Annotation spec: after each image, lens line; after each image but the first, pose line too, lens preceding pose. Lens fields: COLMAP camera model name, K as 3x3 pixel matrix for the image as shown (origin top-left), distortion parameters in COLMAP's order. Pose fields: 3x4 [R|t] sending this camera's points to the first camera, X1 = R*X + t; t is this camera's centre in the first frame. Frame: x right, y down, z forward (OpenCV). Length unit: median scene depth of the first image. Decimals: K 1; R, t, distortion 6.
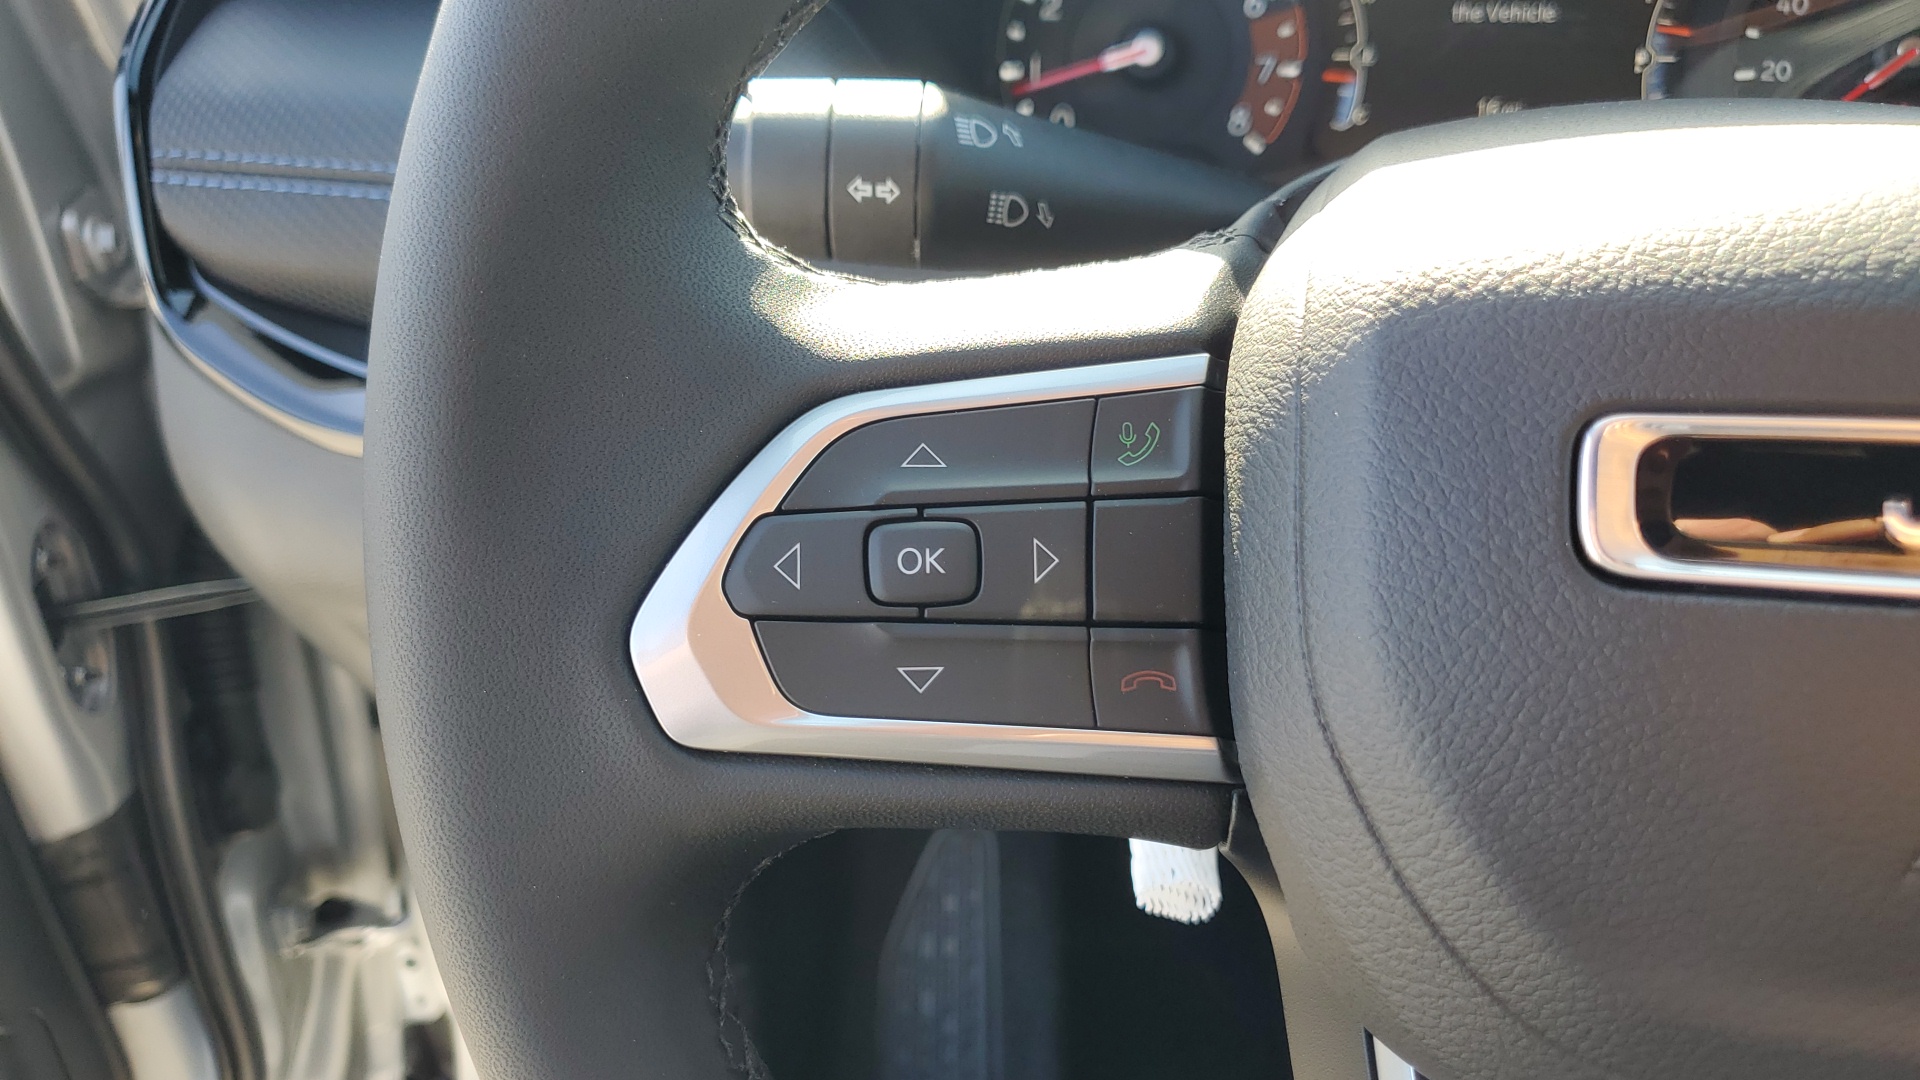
lens RADIAL K [[1503.0, 0, 965.0], [0, 1503.0, 555.3], [0, 0, 1]] dist [0.017060, -0.004040]
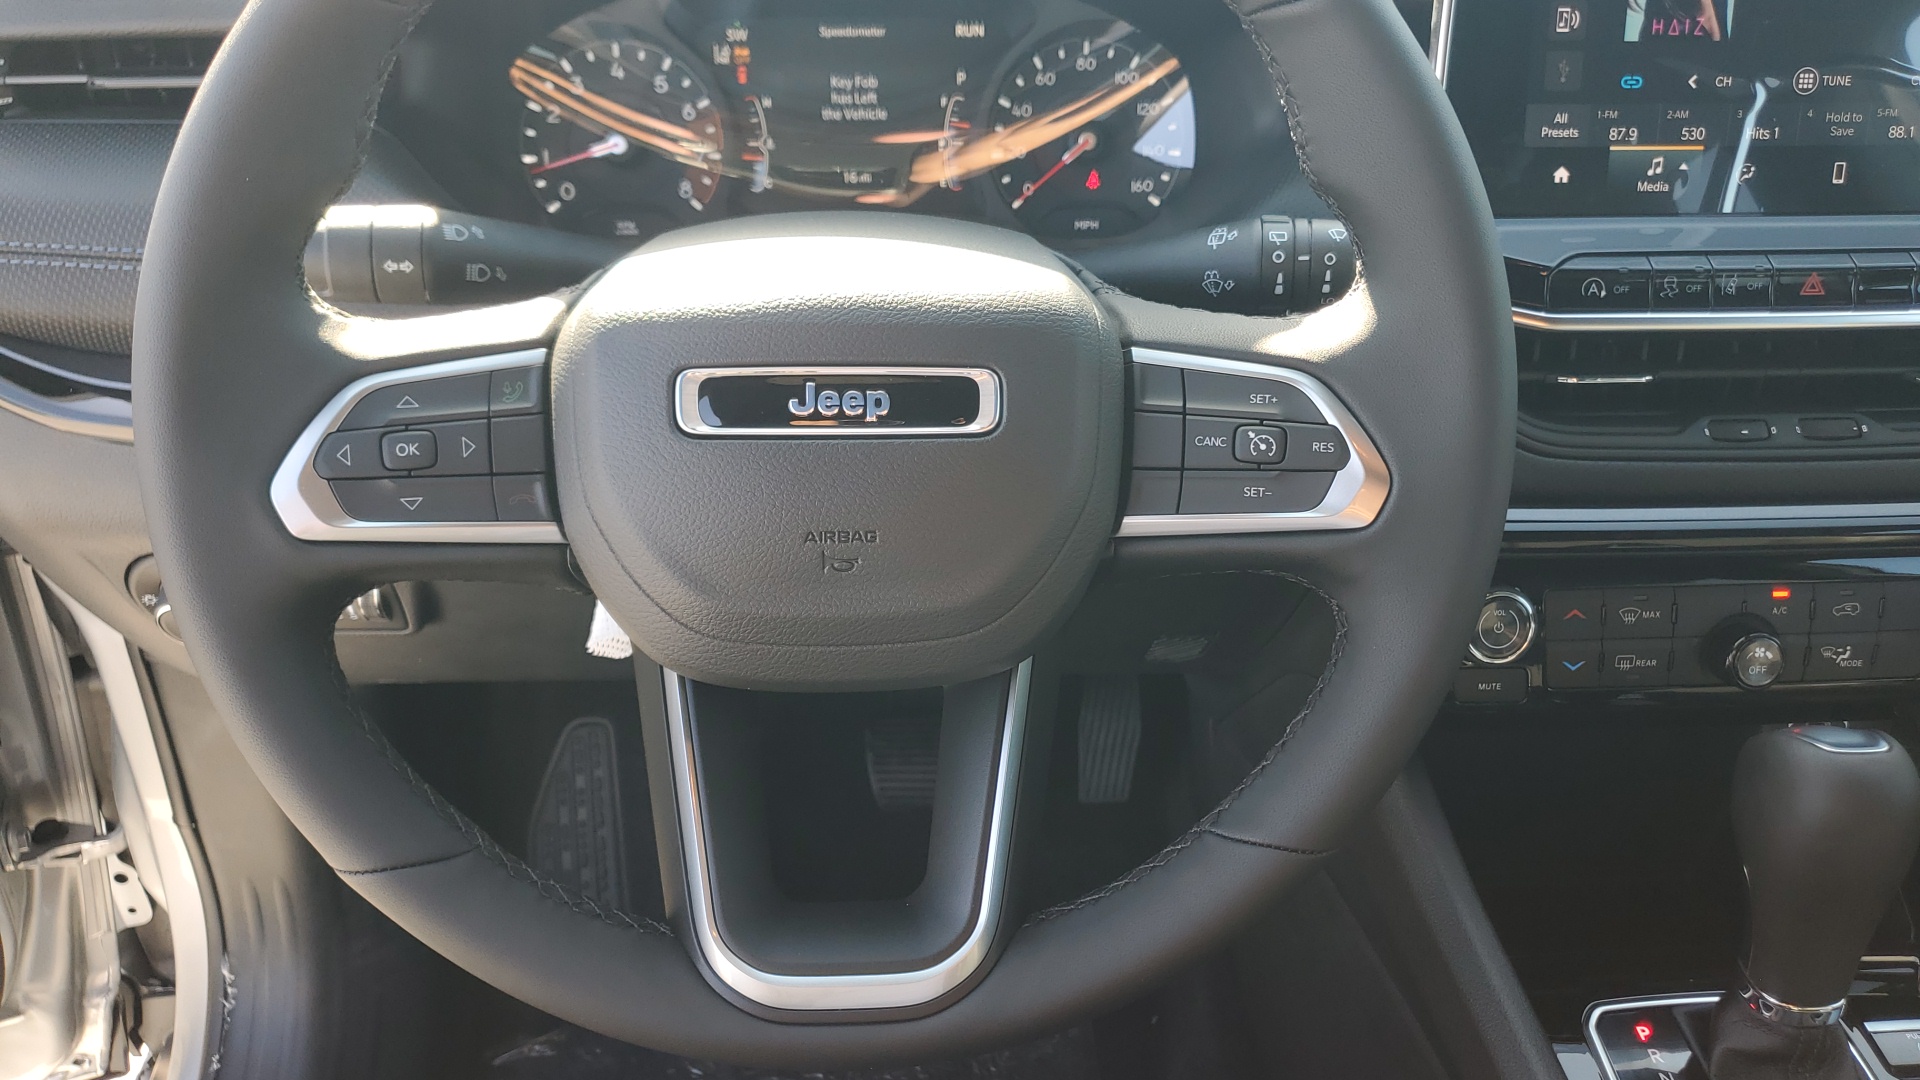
lens RADIAL K [[1496.8, 0, 960.0], [0, 1496.8, 540.0], [0, 0, 1]] dist [-0.010237, -0.002297]
pose [[0.978790, -0.068727, 0.192994, 0.243850], [0.067667, 0.997635, 0.012083, 0.120999], [-0.193368, 0.001233, 0.981126, -0.960968]]
